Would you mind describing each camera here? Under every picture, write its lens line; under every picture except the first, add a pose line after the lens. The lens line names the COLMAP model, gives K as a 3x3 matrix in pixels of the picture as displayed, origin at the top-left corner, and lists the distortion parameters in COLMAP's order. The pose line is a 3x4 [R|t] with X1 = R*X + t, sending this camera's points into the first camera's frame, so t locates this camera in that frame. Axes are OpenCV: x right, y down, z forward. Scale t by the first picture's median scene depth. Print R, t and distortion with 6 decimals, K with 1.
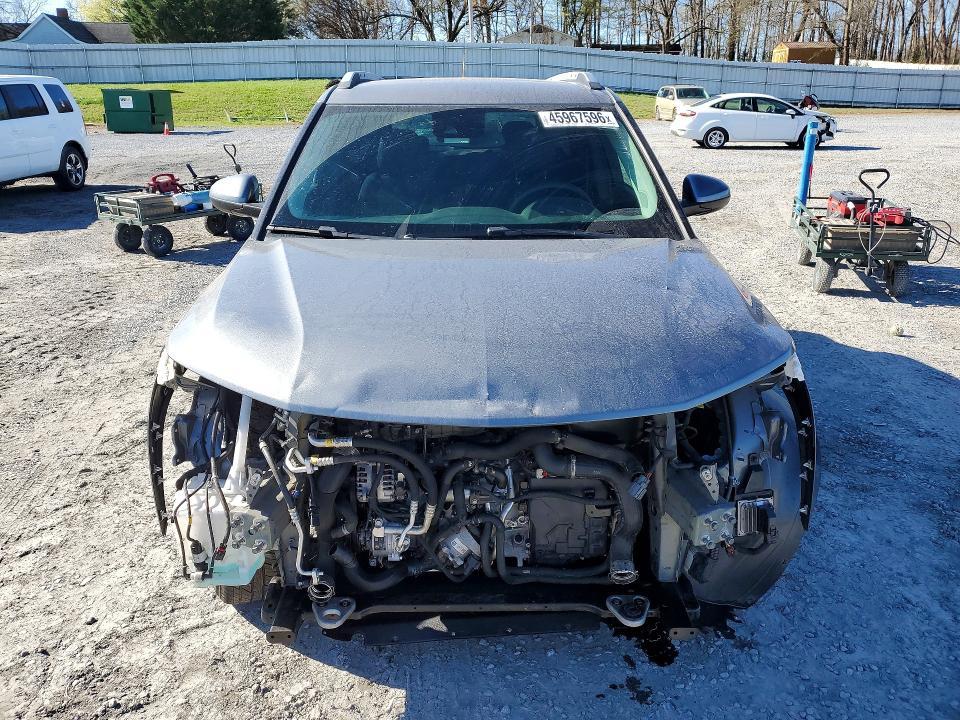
lens RADIAL K [[760.0, 0, 480.0], [0, 760.0, 360.0], [0, 0, 1]] dist [0.006348, 0.004588]
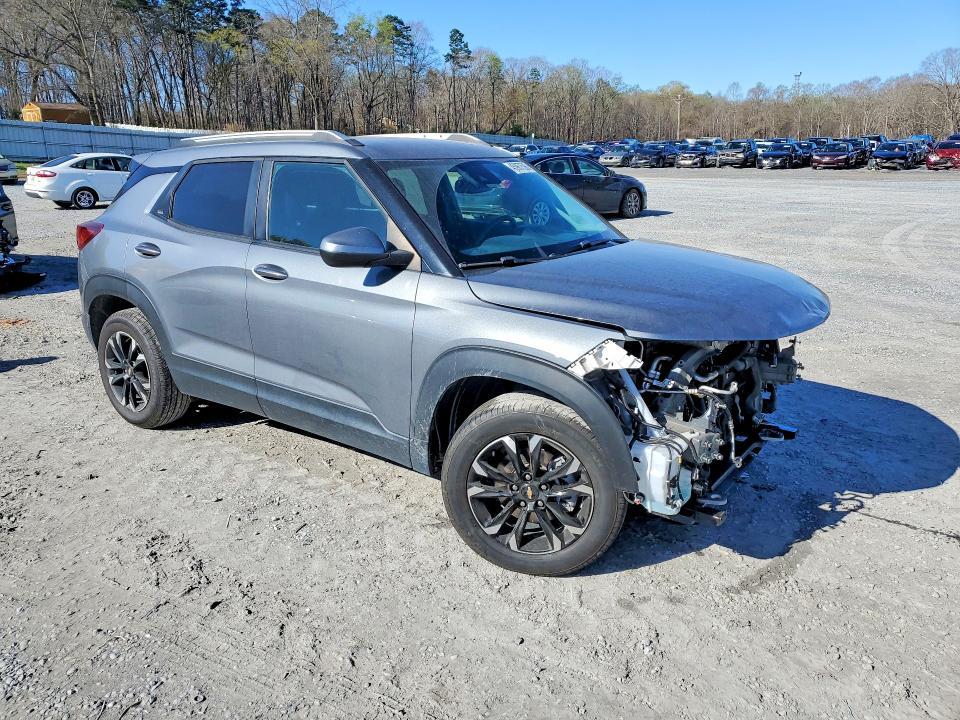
lens RADIAL K [[760.0, 0, 480.0], [0, 760.0, 360.0], [0, 0, 1]] dist [0.006348, 0.004588]
pose [[0.598606, -0.214407, 0.771817, -0.180663], [0.269403, 0.961274, 0.058093, -0.014925], [-0.754383, 0.173155, 0.633186, 0.043786]]
